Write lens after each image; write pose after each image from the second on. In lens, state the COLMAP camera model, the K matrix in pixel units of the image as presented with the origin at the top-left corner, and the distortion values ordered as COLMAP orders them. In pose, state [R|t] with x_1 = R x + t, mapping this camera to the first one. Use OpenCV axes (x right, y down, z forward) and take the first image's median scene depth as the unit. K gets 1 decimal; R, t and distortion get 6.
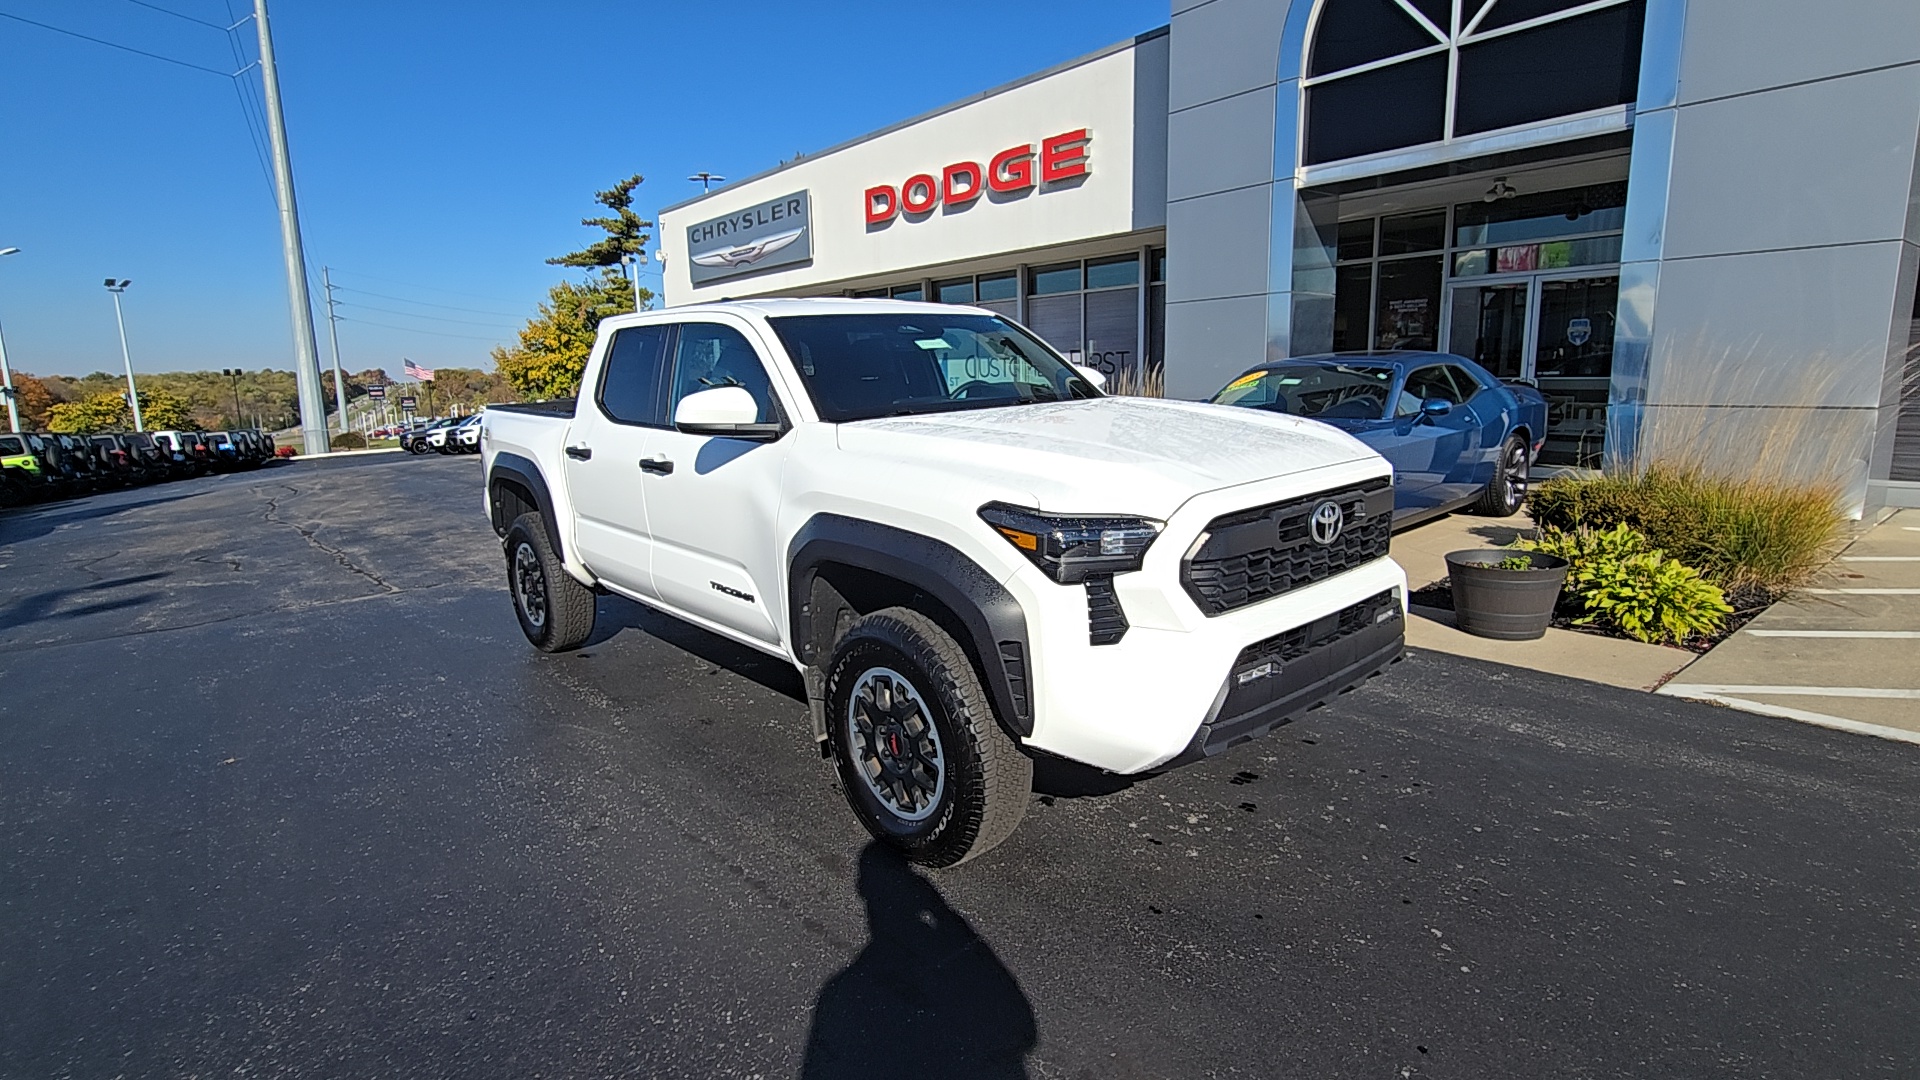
lens RADIAL K [[966.9, 0, 952.9], [0, 966.9, 545.6], [0, 0, 1]] dist [0.000948, -0.000914]
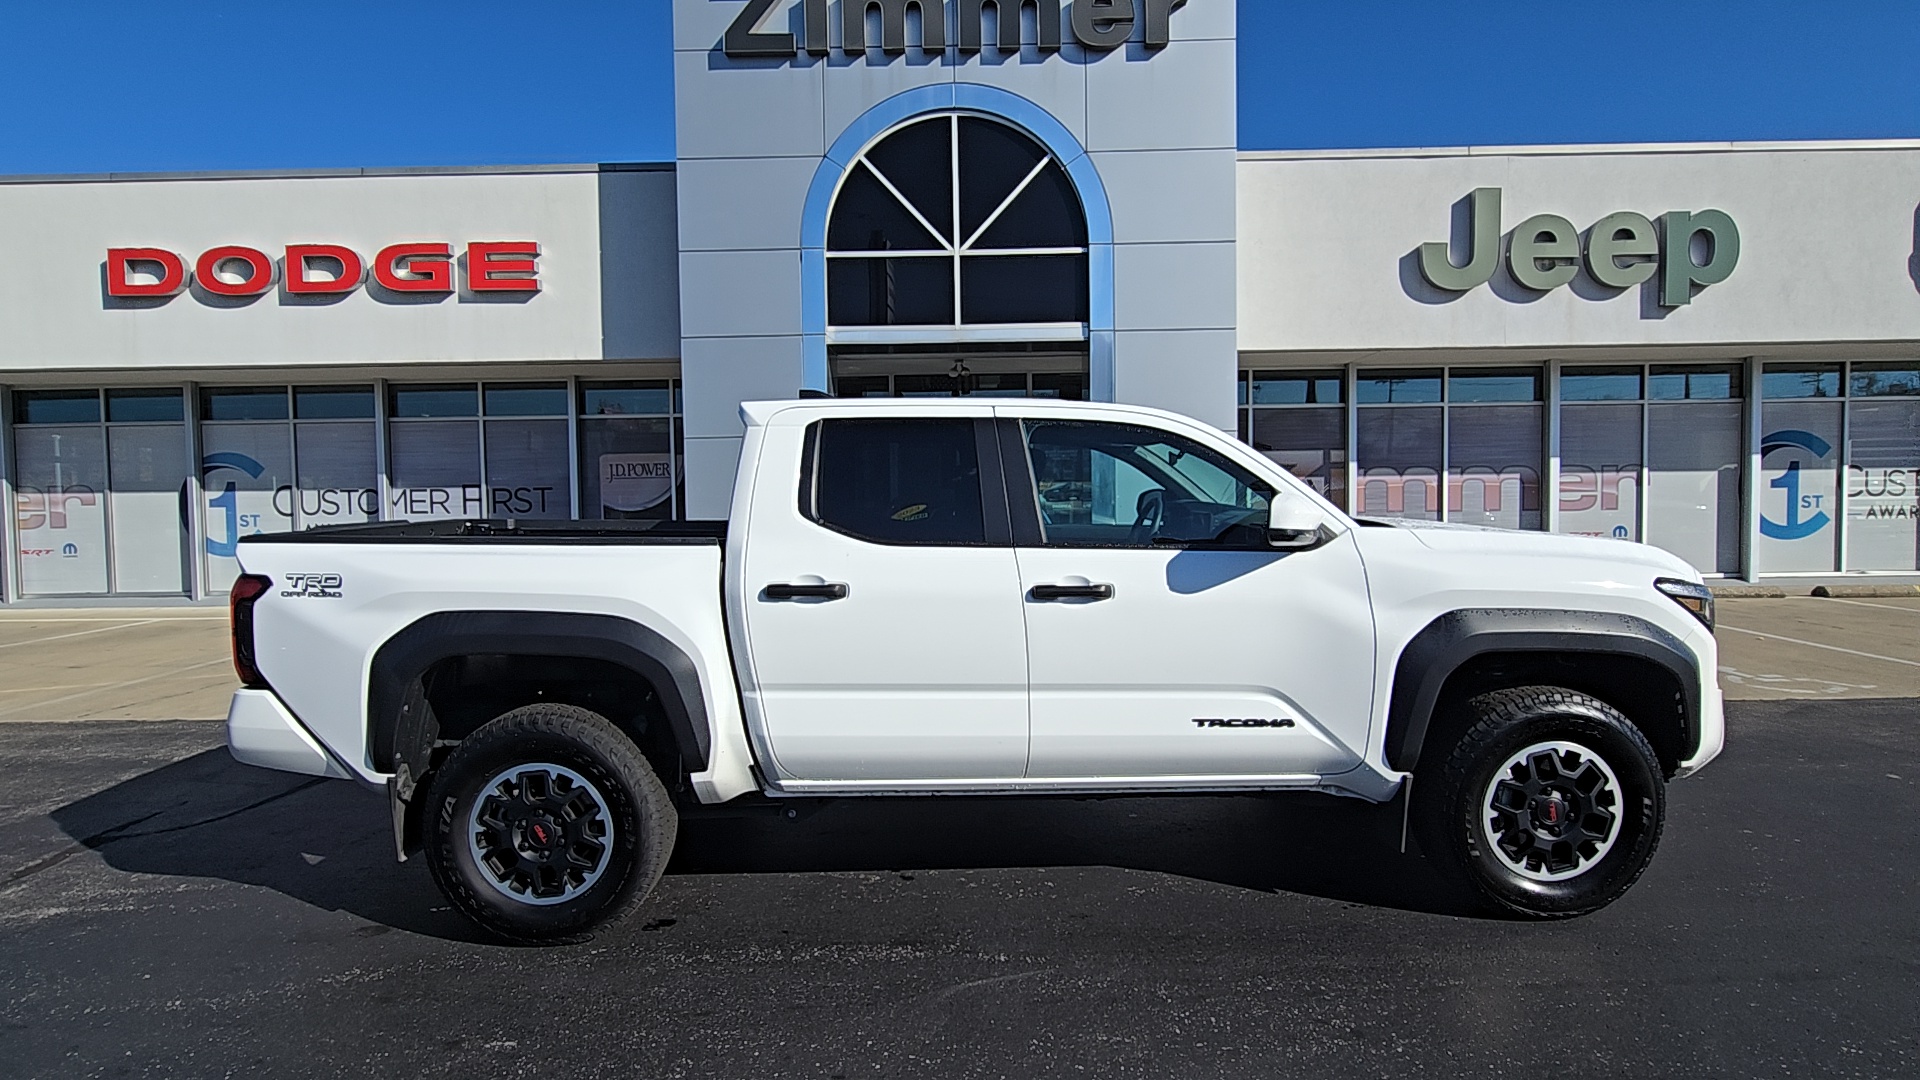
lens RADIAL K [[974.0, 0, 947.1], [0, 974.0, 543.0], [0, 0, 1]] dist [0.000738, 0.000097]
pose [[0.642185, -0.013306, 0.766434, -0.262893], [0.132592, 0.986706, -0.093967, -0.016136], [-0.754995, 0.161968, 0.635412, 0.149899]]
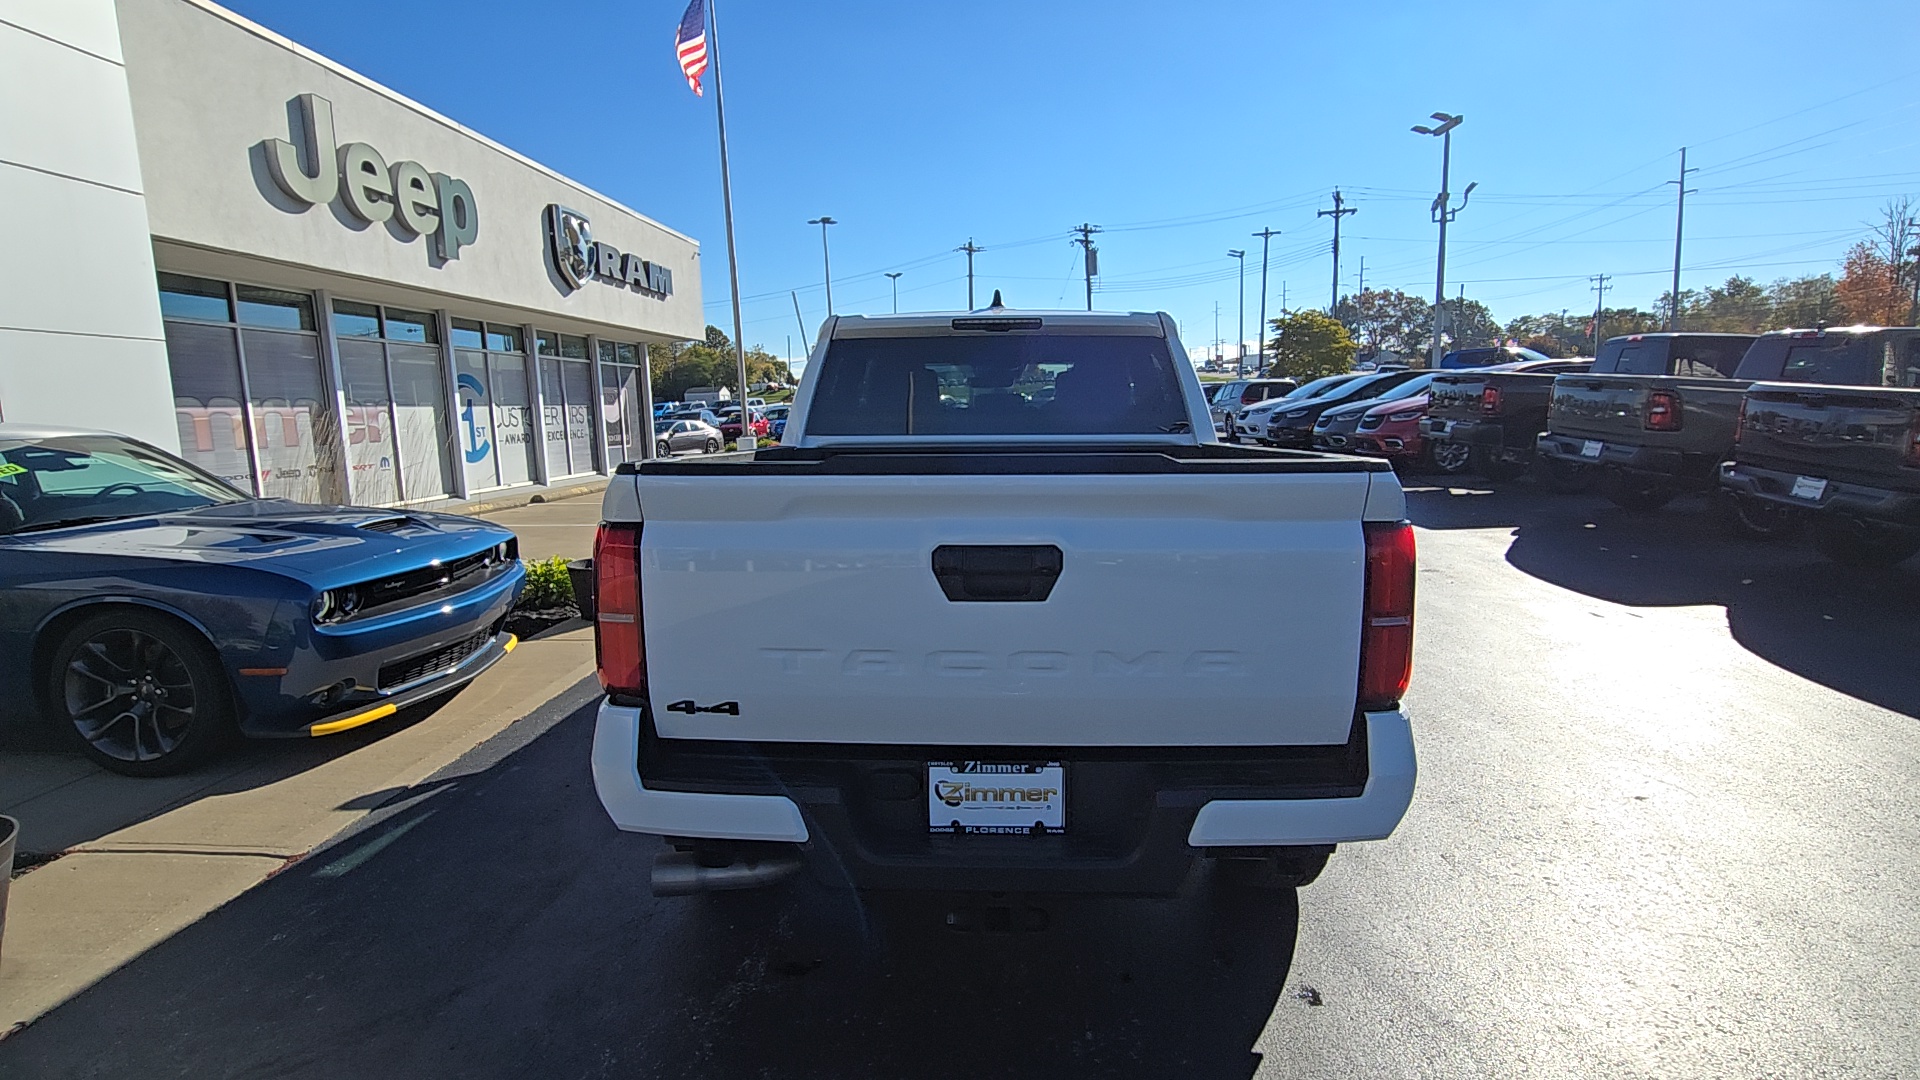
lens RADIAL K [[965.9, 0, 953.2], [0, 965.9, 551.9], [0, 0, 1]] dist [0.000347, -0.001341]
pose [[-0.726562, -0.054243, 0.684956, -0.241643], [0.169059, 0.952120, 0.254729, -0.088652], [-0.665978, 0.300874, -0.682604, 0.533516]]
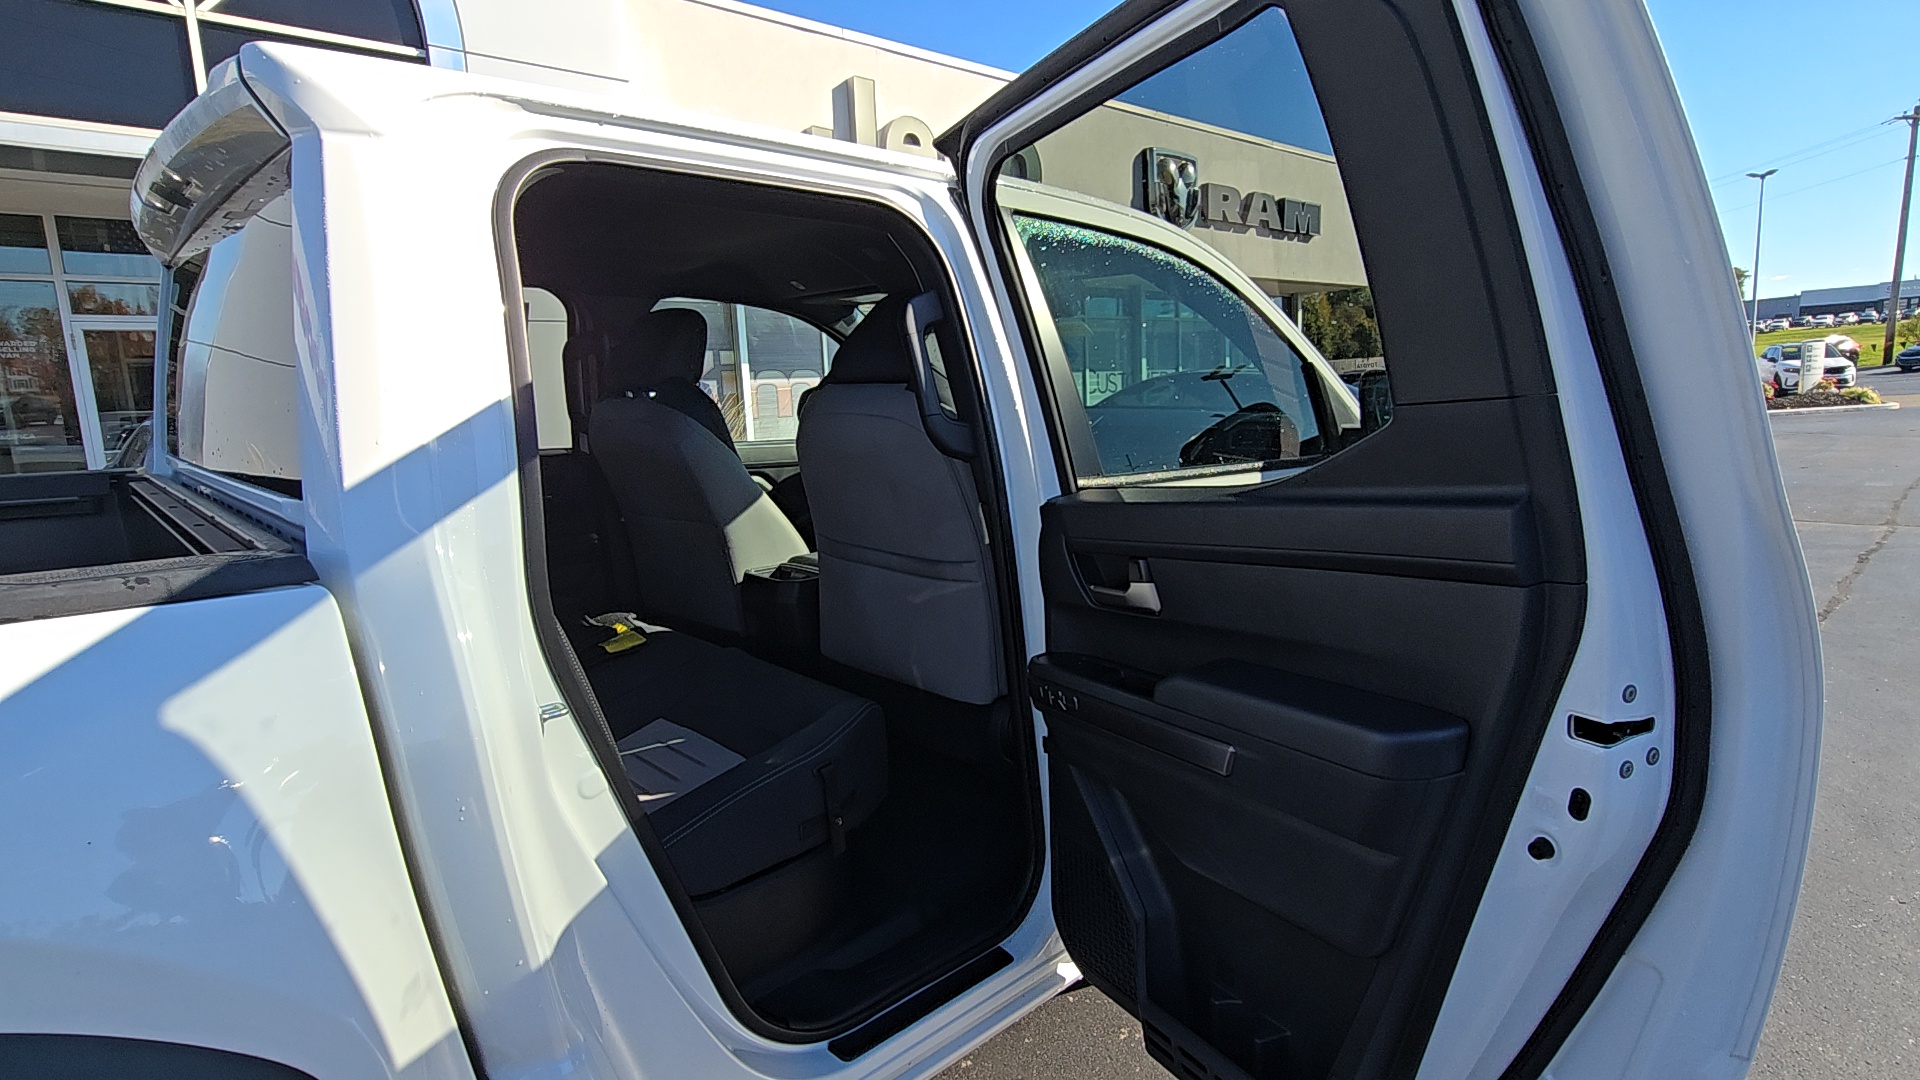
lens RADIAL K [[966.9, 0, 952.9], [0, 966.9, 545.6], [0, 0, 1]] dist [0.000948, -0.000914]
pose [[-0.044076, -0.126129, 0.991034, -0.182801], [0.220057, 0.966408, 0.132782, -0.043742], [-0.974491, 0.223936, -0.014839, 0.290396]]
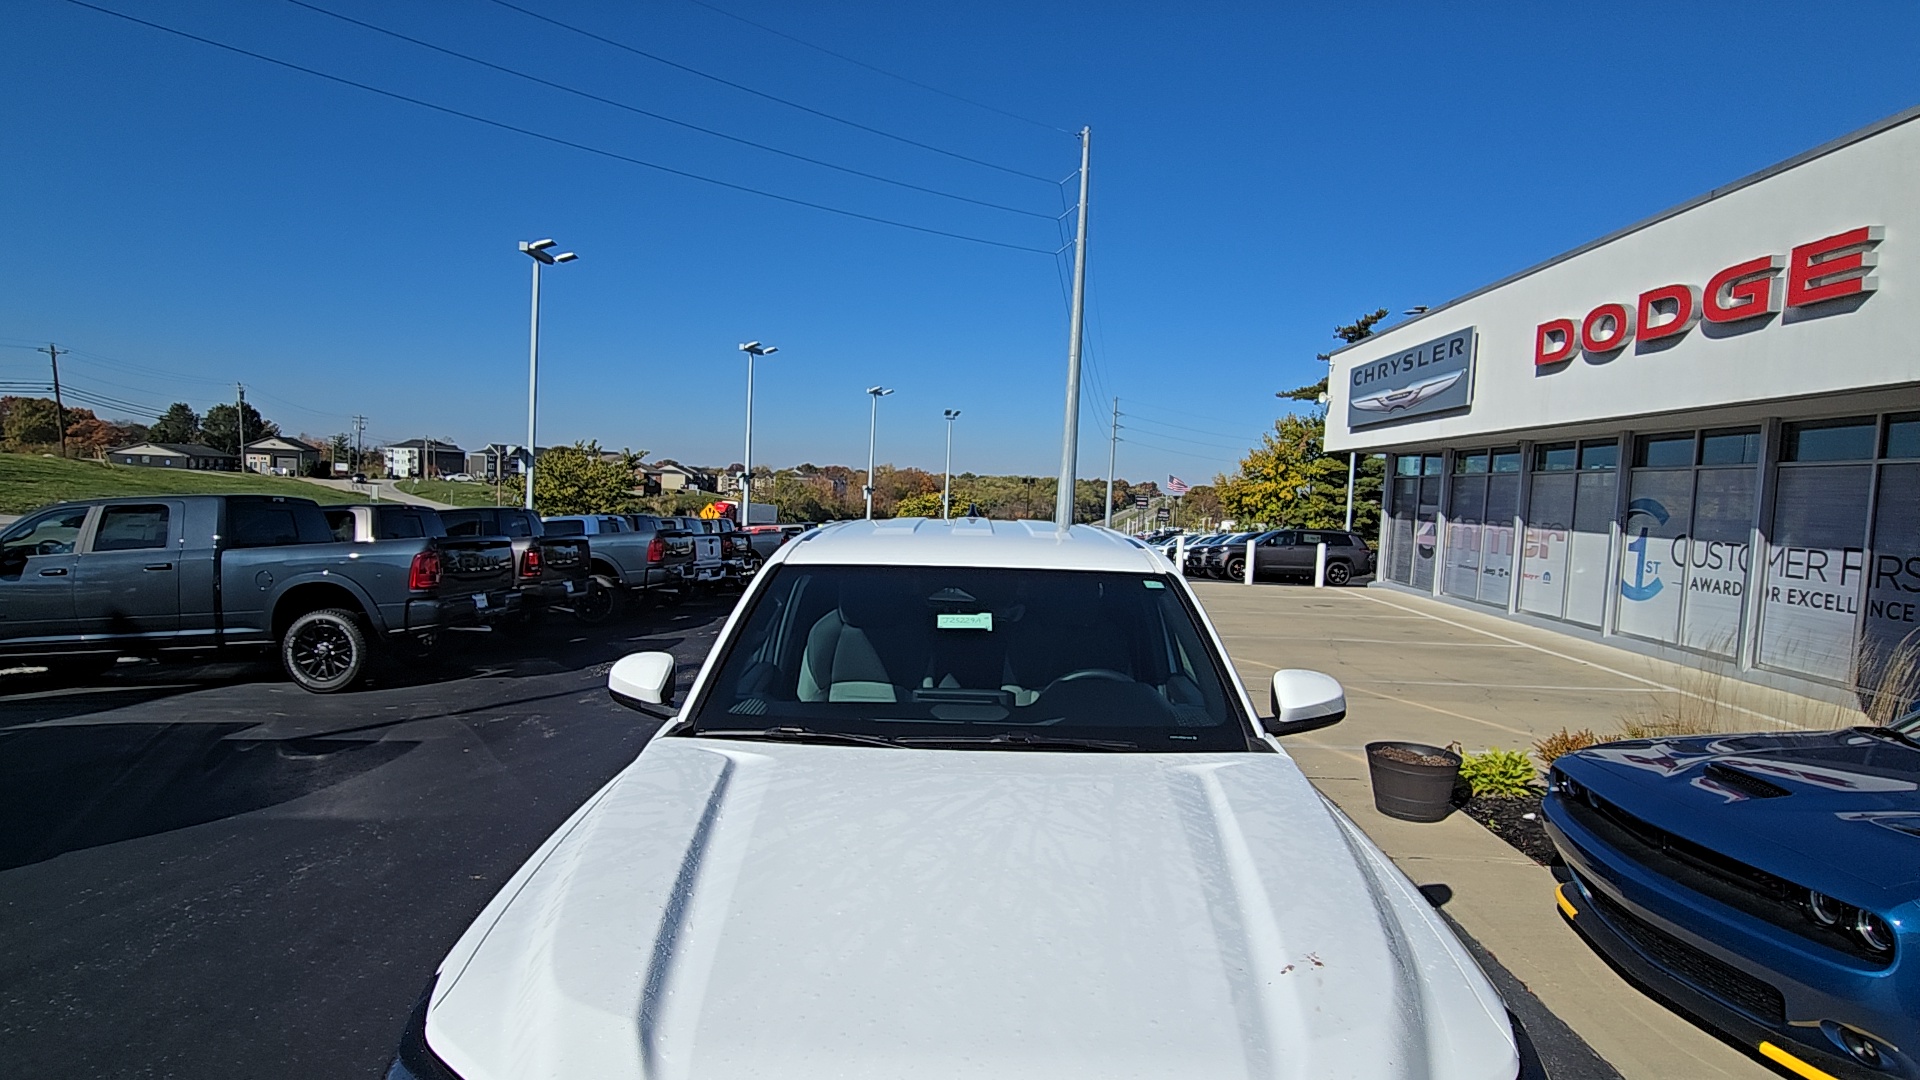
lens RADIAL K [[966.9, 0, 952.9], [0, 966.9, 545.6], [0, 0, 1]] dist [0.000948, -0.000914]
pose [[0.740014, 0.099732, -0.665157, 0.112685], [-0.182098, 0.981719, -0.055396, -0.057338], [0.647472, 0.162117, 0.744646, 0.119081]]
